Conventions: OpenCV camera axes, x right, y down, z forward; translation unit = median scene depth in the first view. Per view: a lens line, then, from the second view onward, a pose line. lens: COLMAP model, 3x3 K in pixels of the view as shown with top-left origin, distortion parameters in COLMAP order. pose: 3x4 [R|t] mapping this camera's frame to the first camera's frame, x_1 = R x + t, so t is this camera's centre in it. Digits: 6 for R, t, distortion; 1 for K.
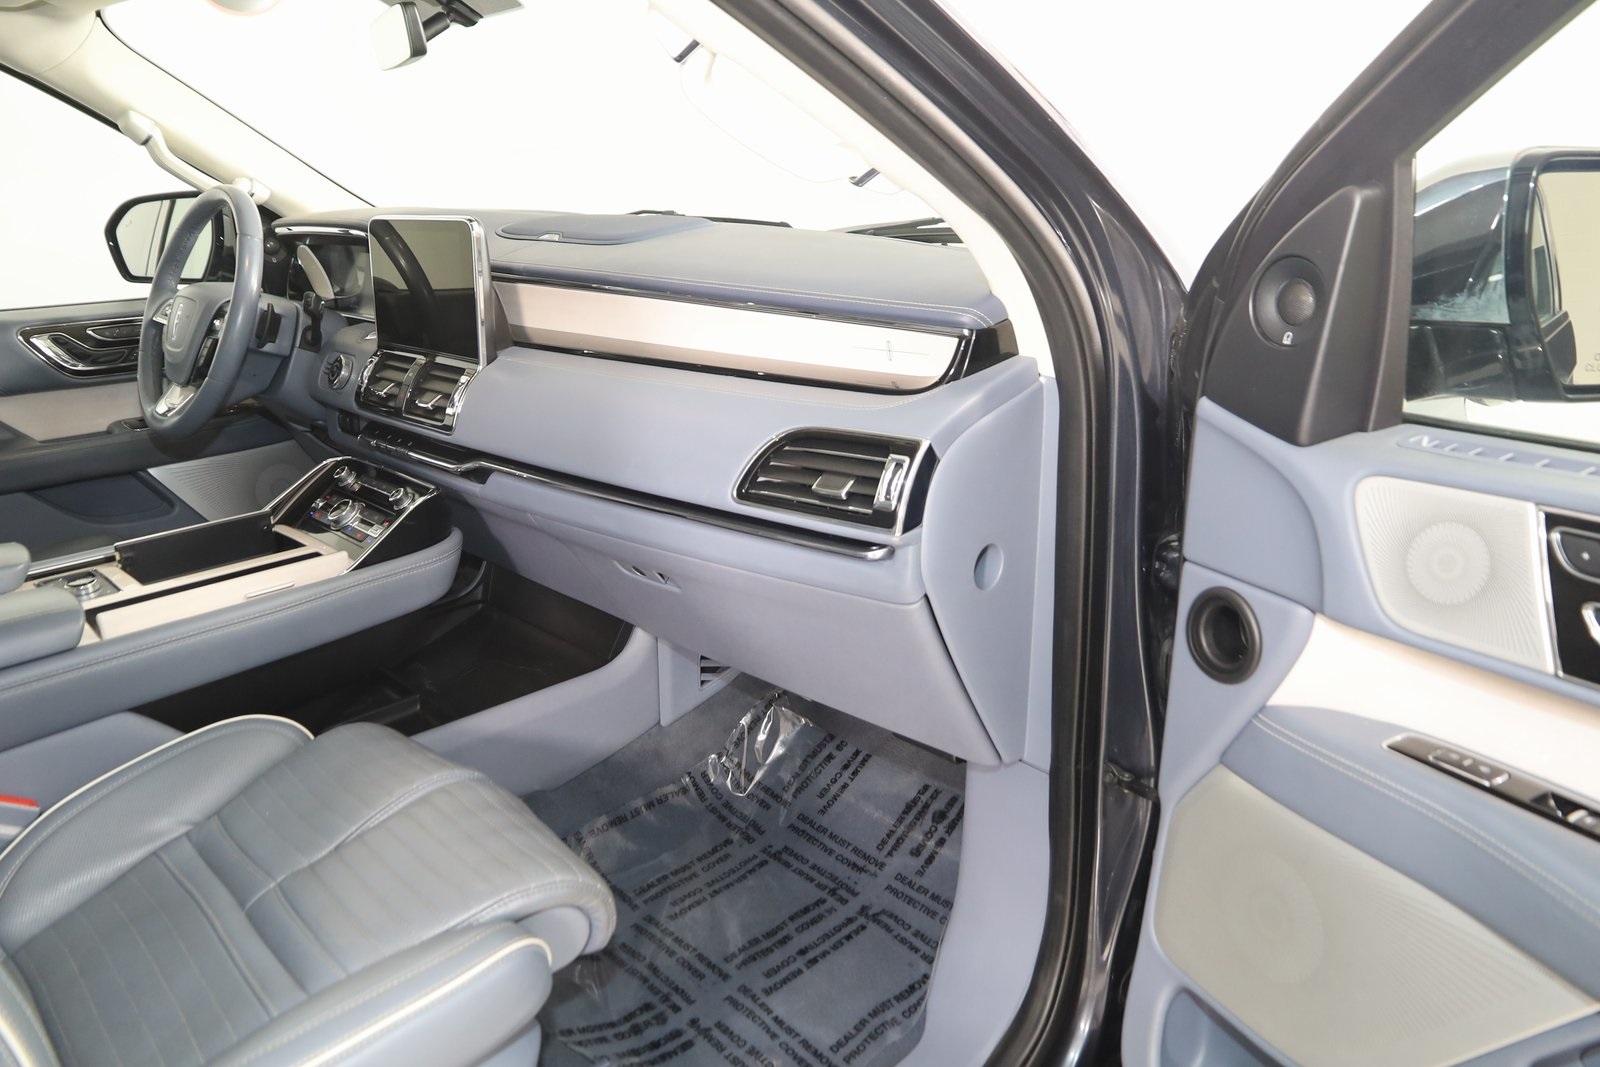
lens RADIAL K [[1064.8, 0, 800.0], [0, 1064.8, 533.5], [0, 0, 1]] dist [-0.117544, 0.075437]
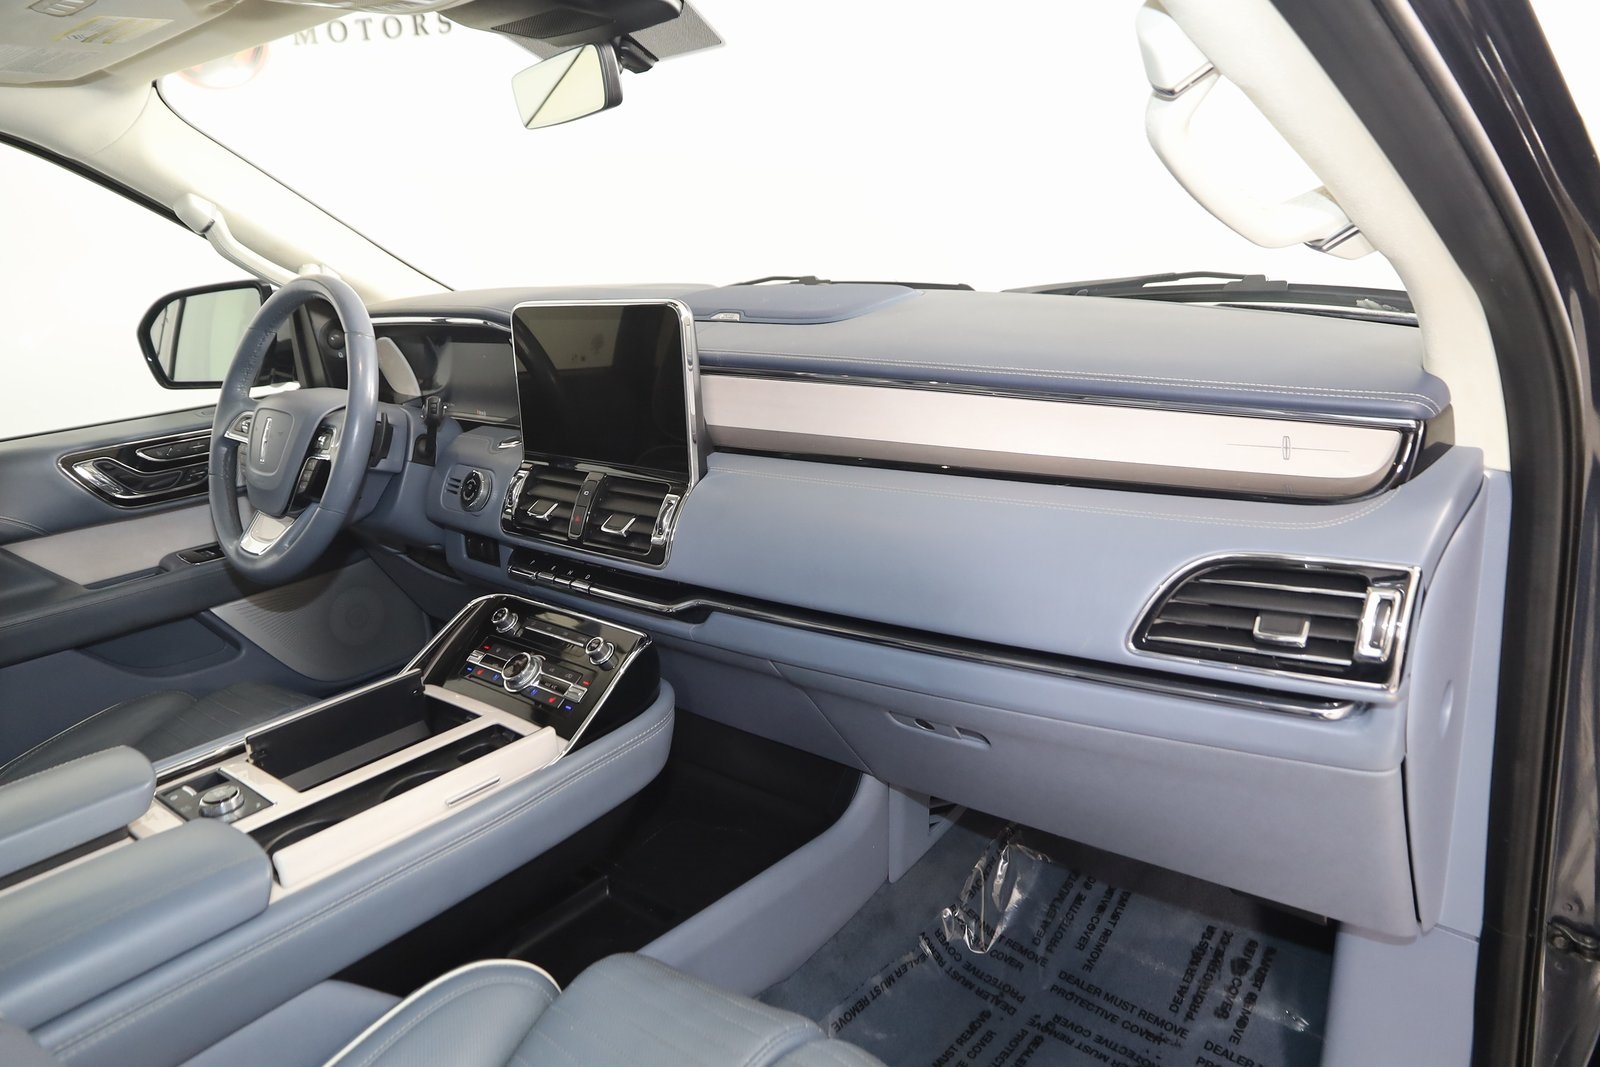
lens RADIAL K [[1064.8, 0, 800.0], [0, 1064.8, 533.5], [0, 0, 1]] dist [-0.117544, 0.075437]
pose [[0.996771, -0.067630, 0.043298, -0.227753], [0.069381, 0.996775, -0.040317, -0.070498], [-0.040431, 0.043191, 0.998248, 0.156172]]
